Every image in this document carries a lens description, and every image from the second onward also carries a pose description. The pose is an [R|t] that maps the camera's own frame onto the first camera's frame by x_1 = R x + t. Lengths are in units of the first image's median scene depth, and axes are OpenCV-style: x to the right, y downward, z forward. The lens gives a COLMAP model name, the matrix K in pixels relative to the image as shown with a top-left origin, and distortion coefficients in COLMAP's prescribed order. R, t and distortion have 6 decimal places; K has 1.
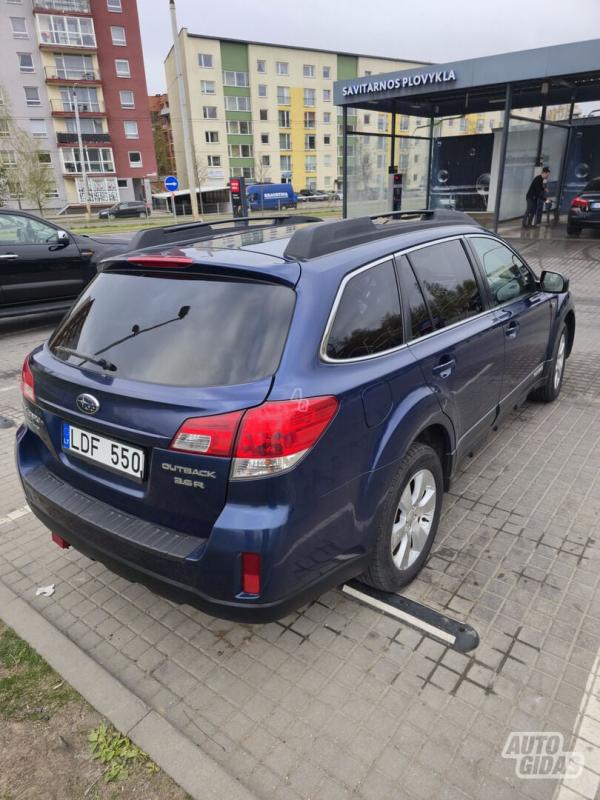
lens RADIAL K [[525.9, 0, 300.0], [0, 525.9, 400.0], [0, 0, 1]] dist [0.018264, 0.000566]
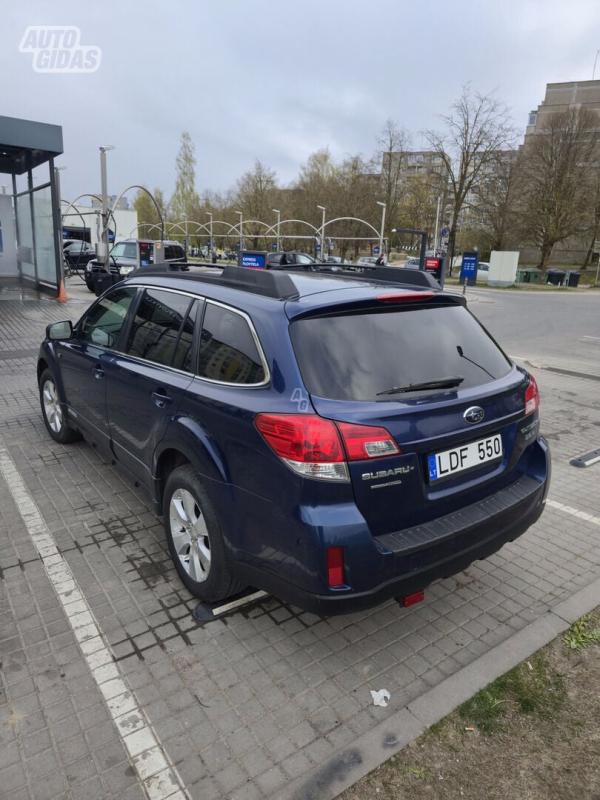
lens RADIAL K [[525.9, 0, 300.0], [0, 525.9, 400.0], [0, 0, 1]] dist [0.018264, 0.000566]
pose [[0.285478, -0.205799, 0.936028, -1.567389], [0.307241, 0.944777, 0.114017, -0.267676], [-0.907802, 0.255037, 0.332943, 0.957750]]
